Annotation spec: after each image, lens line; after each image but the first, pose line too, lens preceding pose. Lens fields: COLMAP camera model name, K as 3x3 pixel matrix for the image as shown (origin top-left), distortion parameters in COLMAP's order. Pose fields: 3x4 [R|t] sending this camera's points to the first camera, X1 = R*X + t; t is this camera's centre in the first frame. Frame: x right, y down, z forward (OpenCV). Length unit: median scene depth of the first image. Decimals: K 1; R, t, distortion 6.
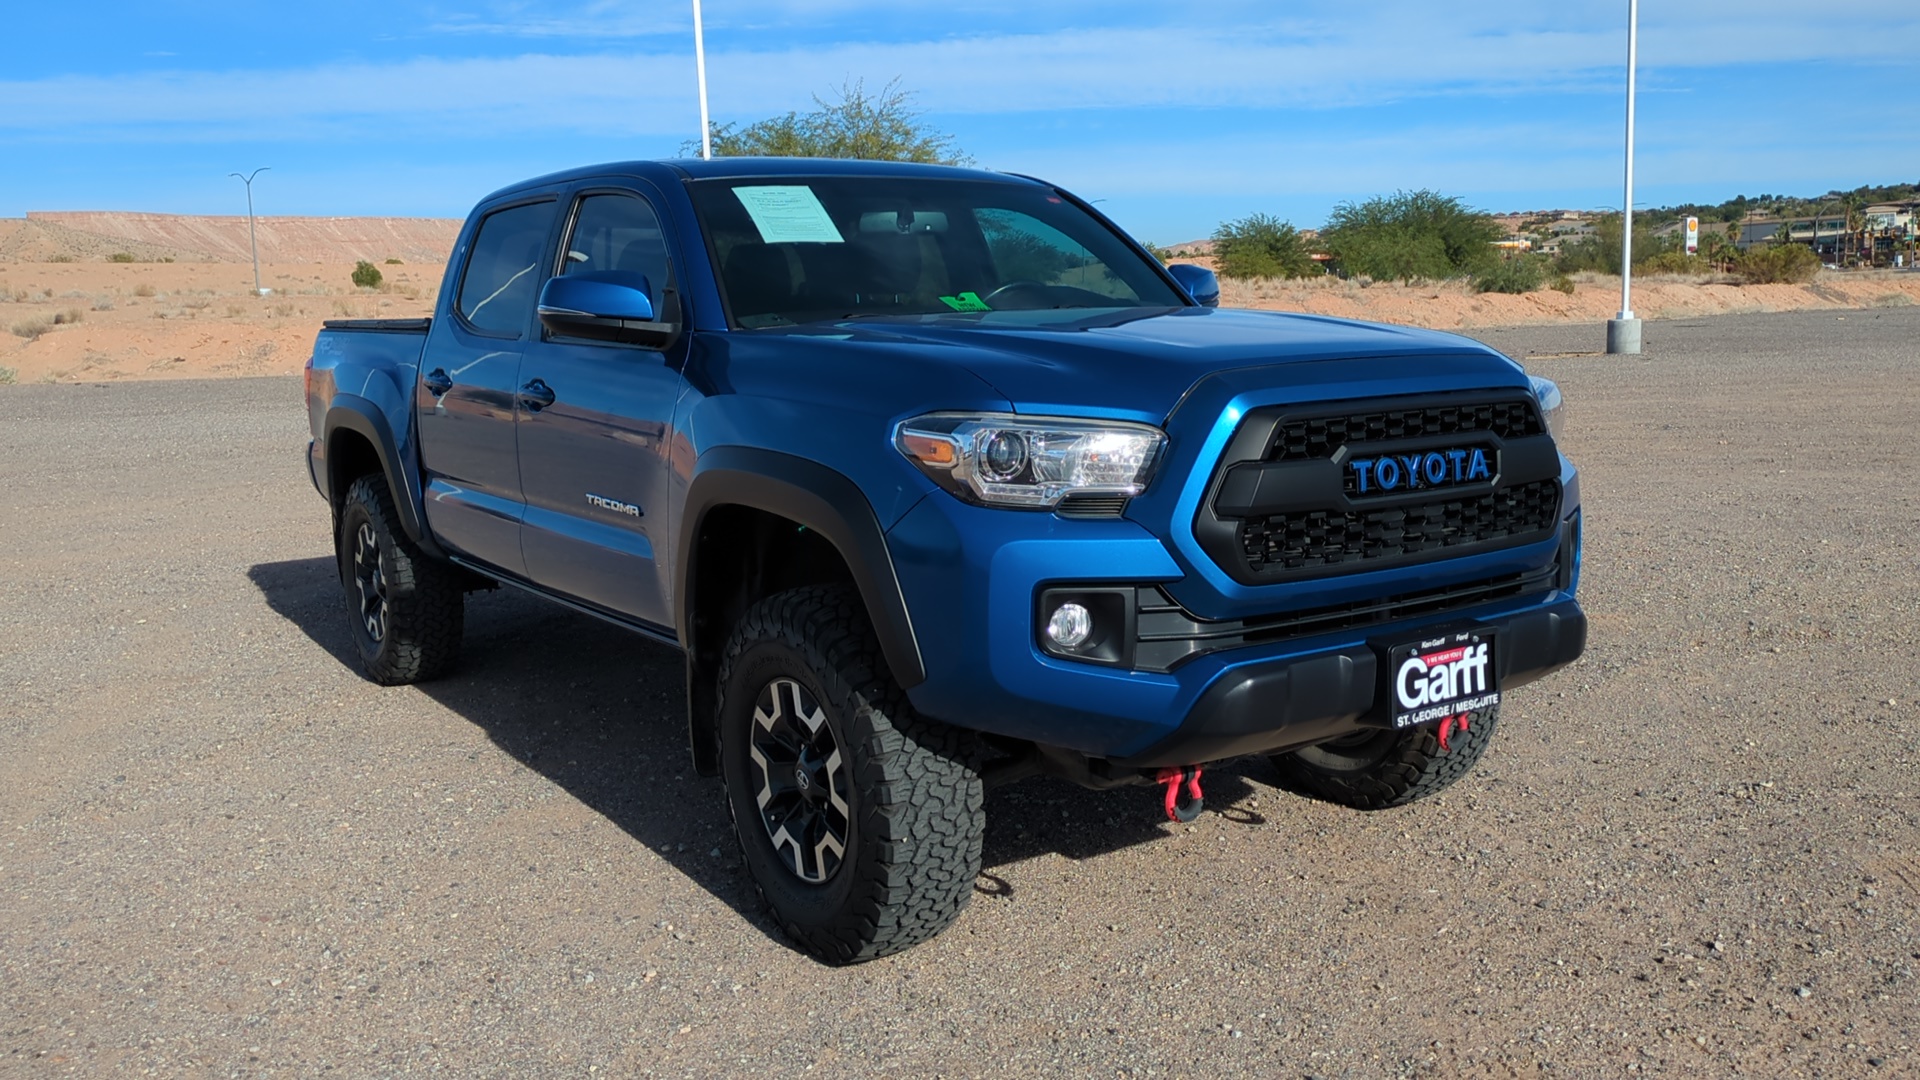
lens RADIAL K [[1630.7, 0, 977.9], [0, 1630.7, 534.8], [0, 0, 1]] dist [0.069387, -0.098049]
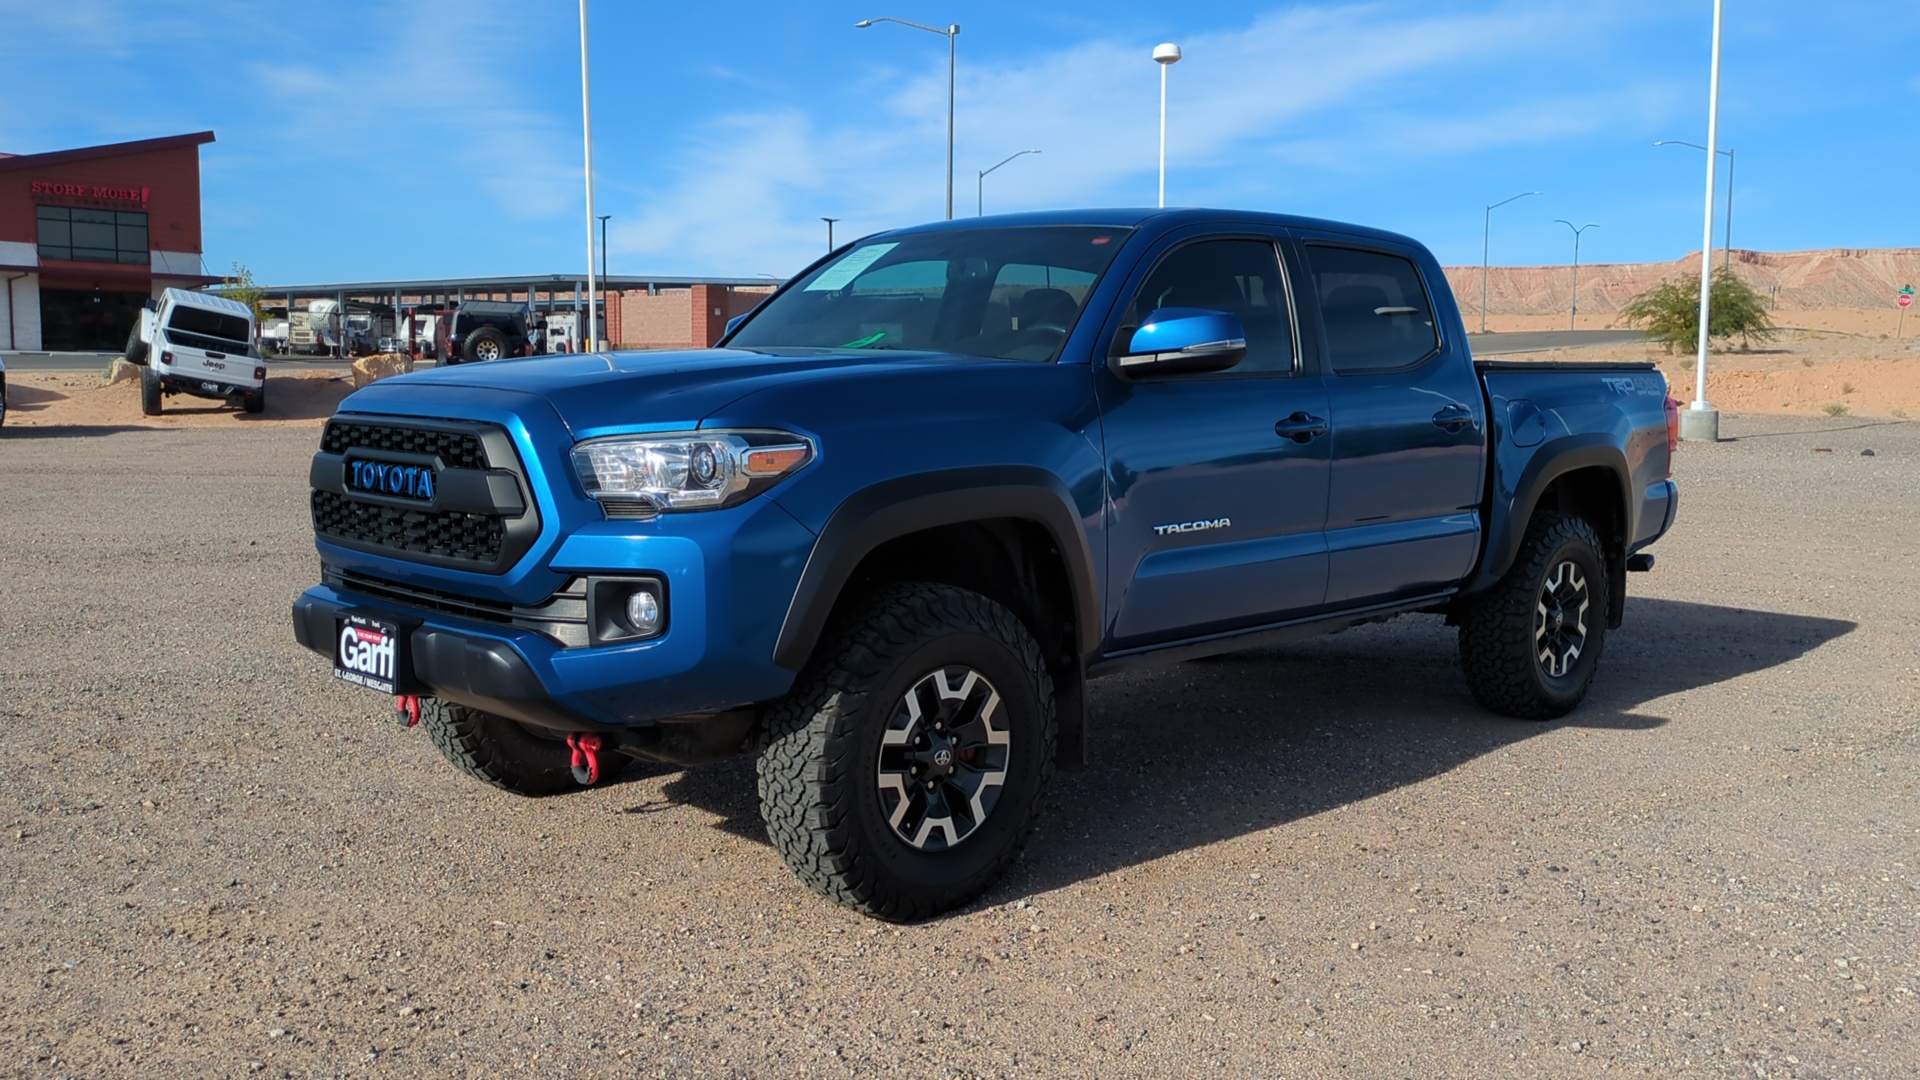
lens RADIAL K [[1630.7, 0, 977.9], [0, 1630.7, 534.8], [0, 0, 1]] dist [0.069387, -0.098049]
pose [[0.194812, 0.126581, -0.972638, 1.508805], [-0.154811, 0.983176, 0.096945, -0.180302], [0.968546, 0.131689, 0.211131, 1.158154]]
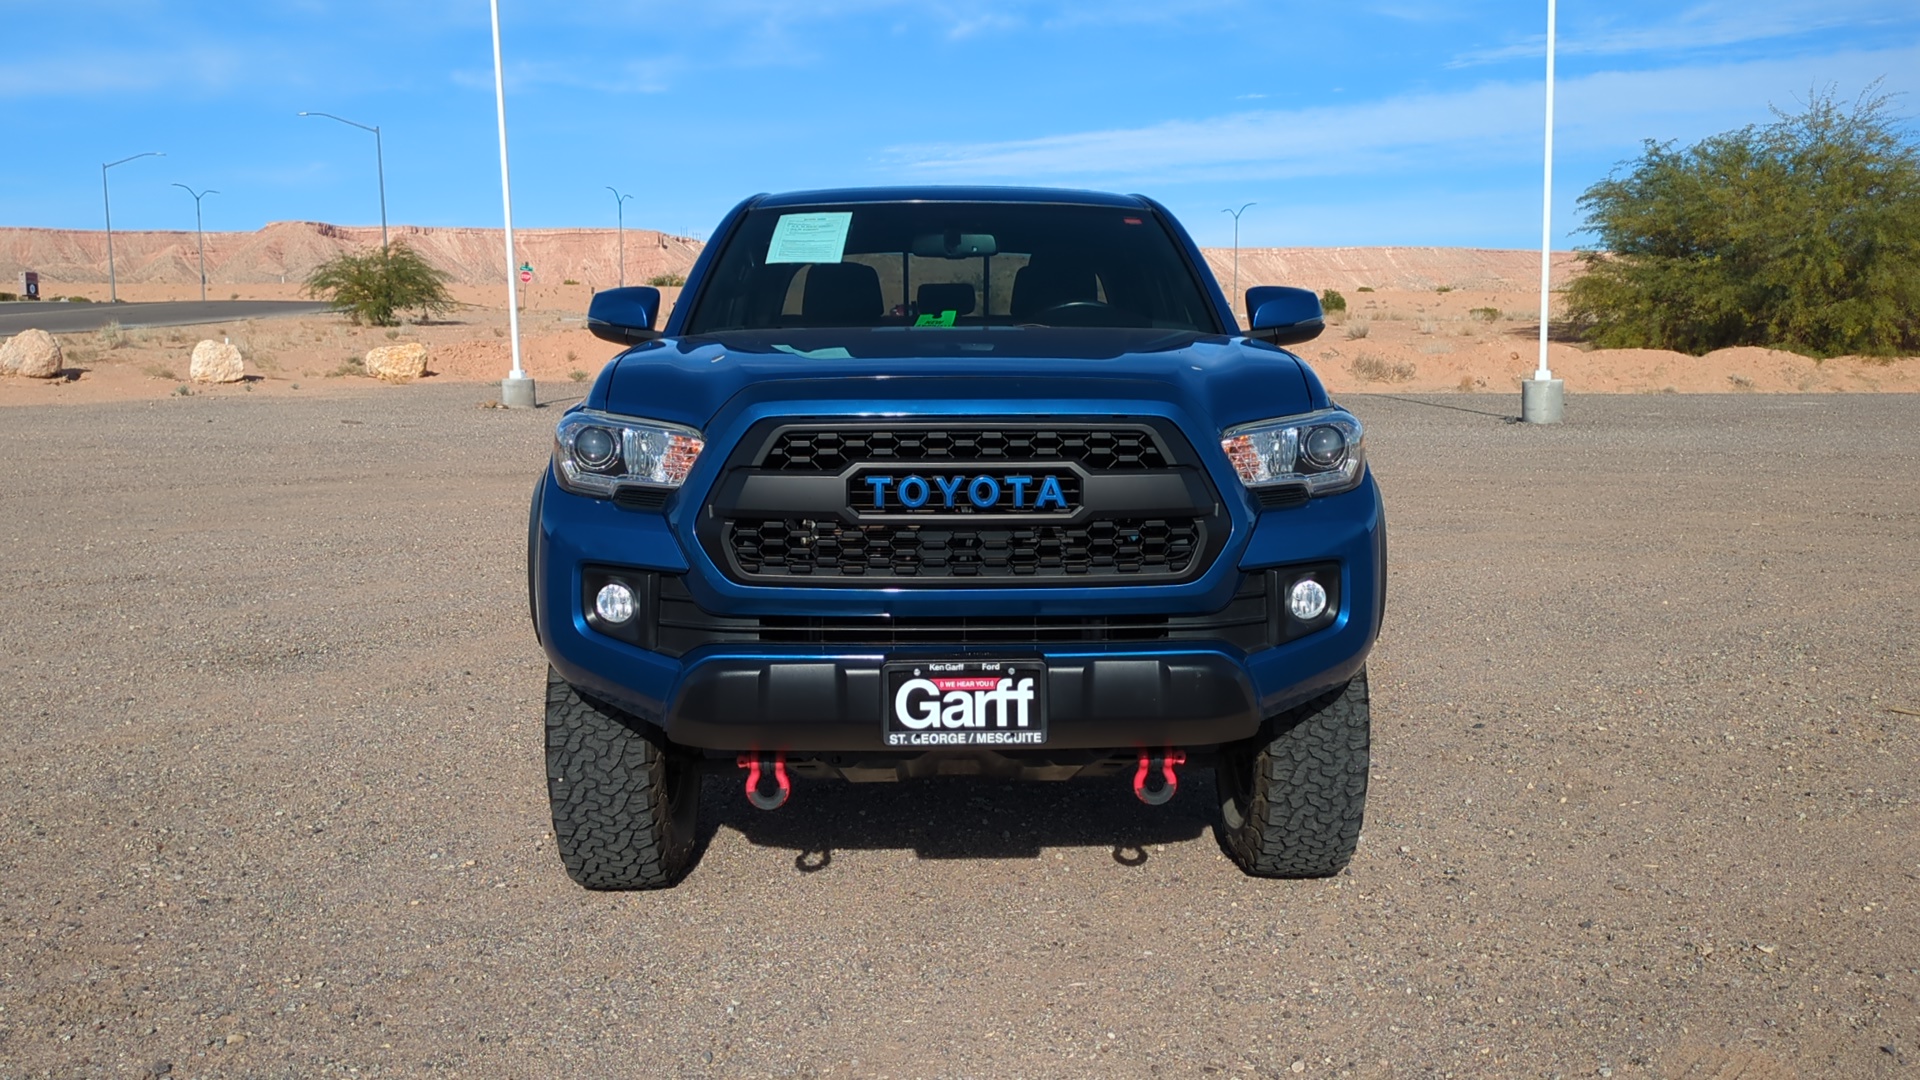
lens RADIAL K [[1634.2, 0, 971.6], [0, 1634.2, 532.5], [0, 0, 1]] dist [0.057331, -0.094441]
pose [[0.834566, 0.083986, -0.544468, 0.805861], [-0.093704, 0.995550, 0.009936, -0.025453], [0.542880, 0.042727, 0.838723, 0.176498]]
